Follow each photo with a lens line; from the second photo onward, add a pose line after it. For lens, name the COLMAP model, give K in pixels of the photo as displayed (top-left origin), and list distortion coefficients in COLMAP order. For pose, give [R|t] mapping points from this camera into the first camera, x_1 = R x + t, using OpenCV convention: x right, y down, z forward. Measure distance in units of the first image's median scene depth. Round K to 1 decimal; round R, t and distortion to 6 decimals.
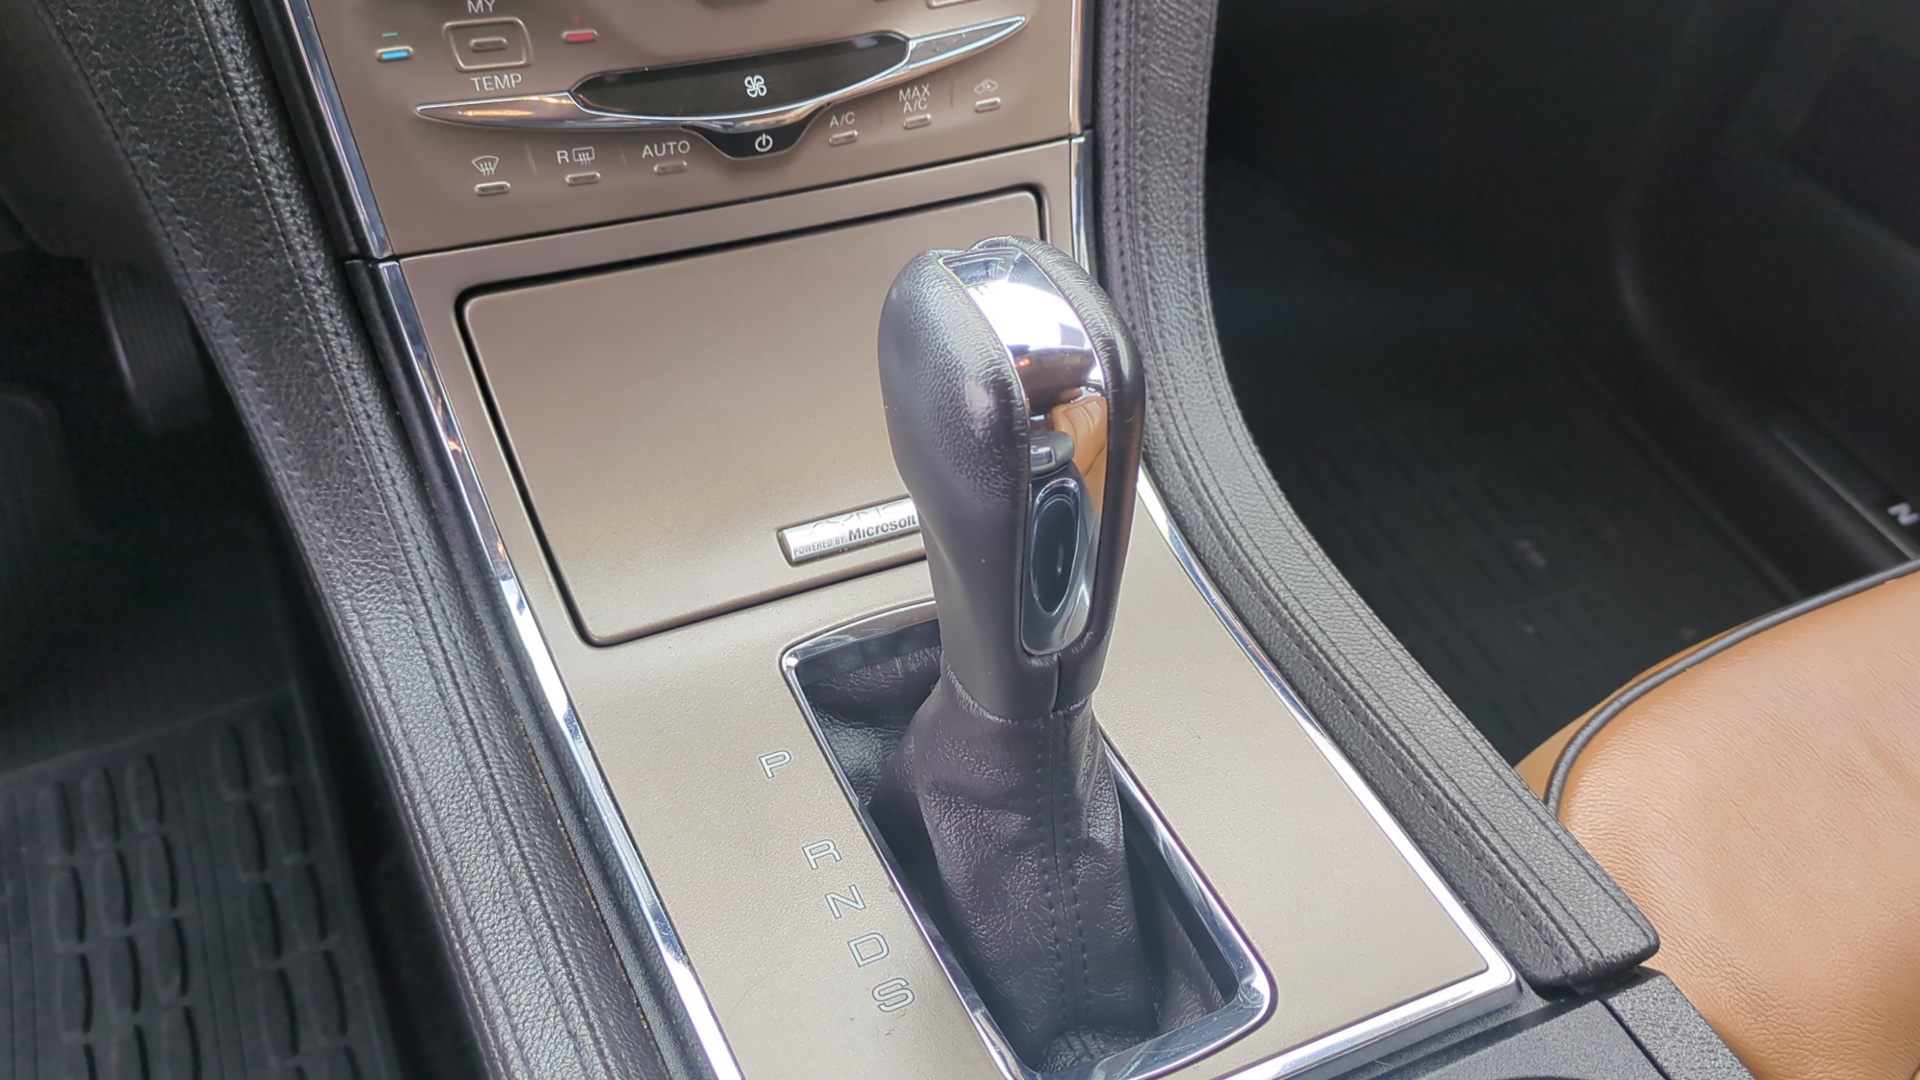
lens RADIAL K [[1641.6, 0, 965.2], [0, 1641.6, 521.4], [0, 0, 1]] dist [0.074151, -0.102434]
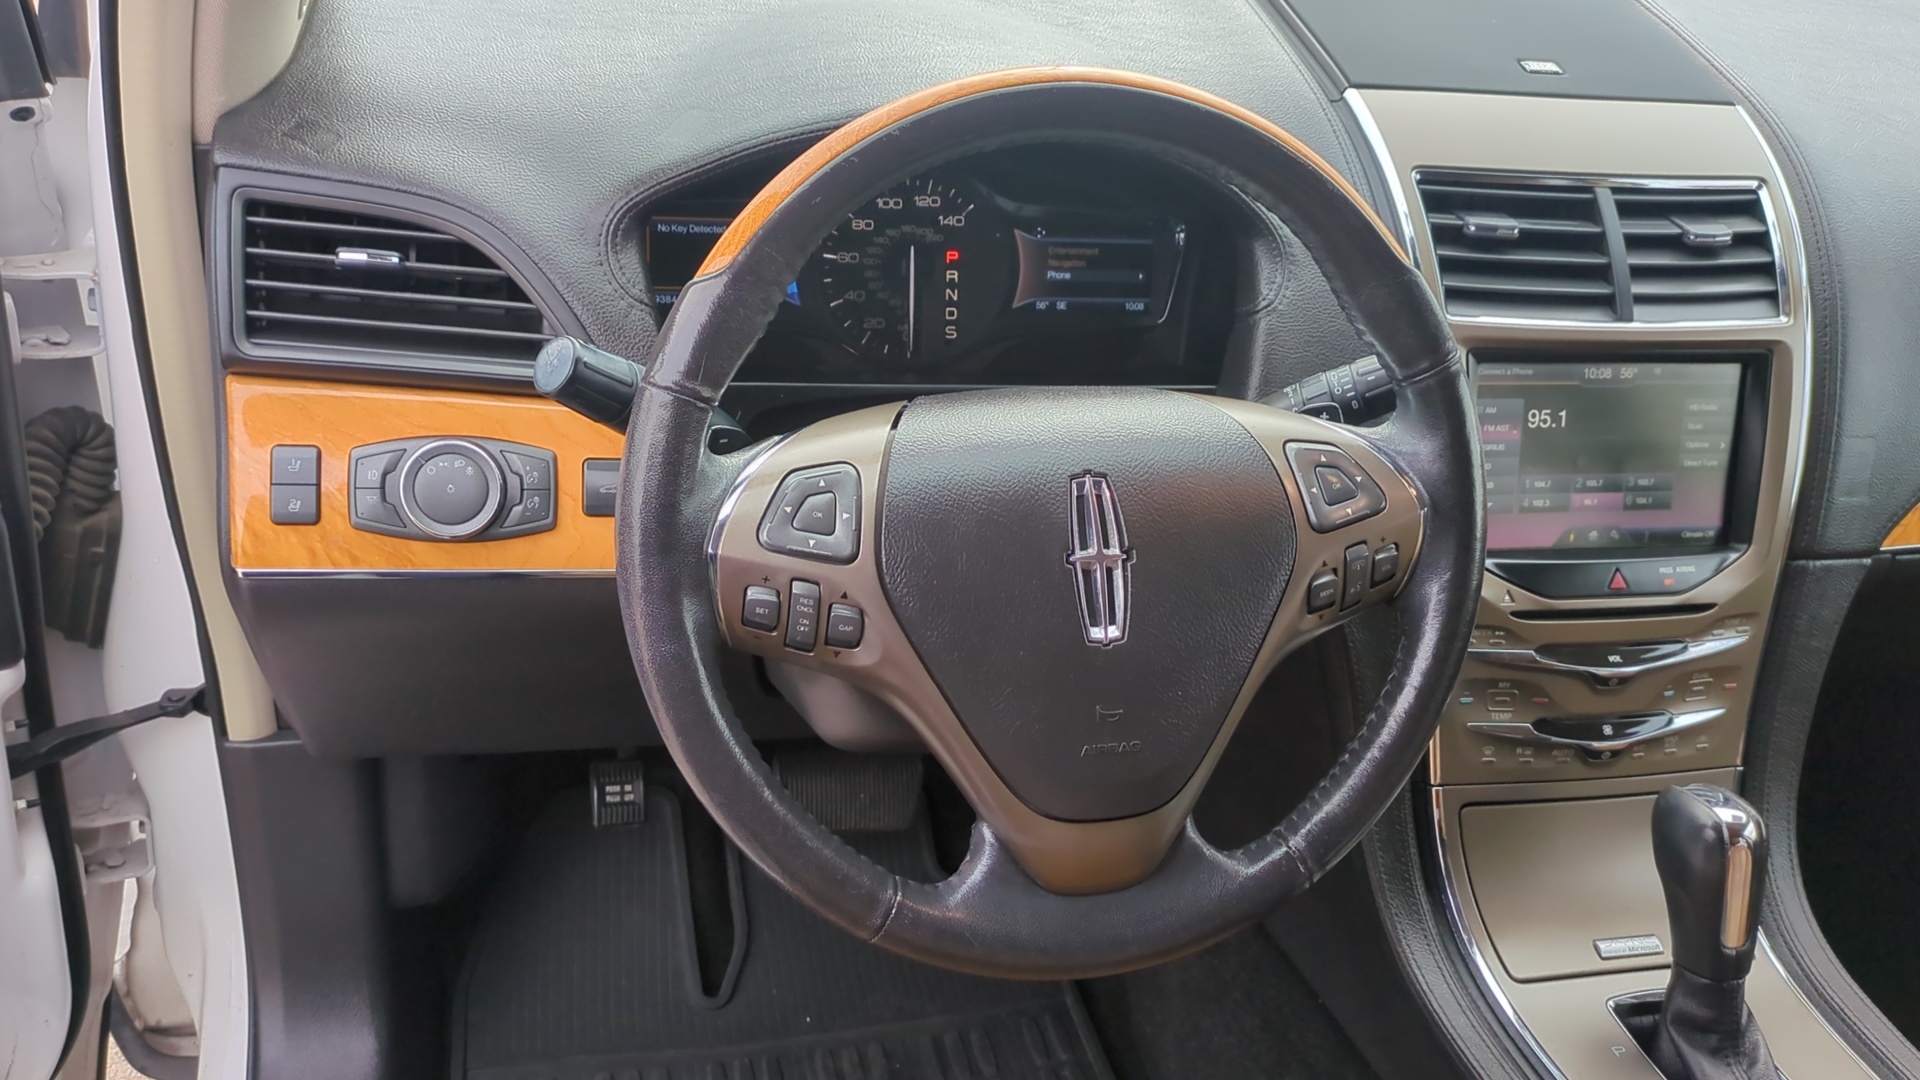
lens RADIAL K [[1641.6, 0, 964.8], [0, 1641.6, 551.9], [0, 0, 1]] dist [0.074151, -0.102434]
pose [[0.981919, 0.129024, -0.138518, -0.685656], [-0.159169, 0.958826, -0.235199, 0.156699], [0.102469, 0.252994, 0.962026, -1.232061]]
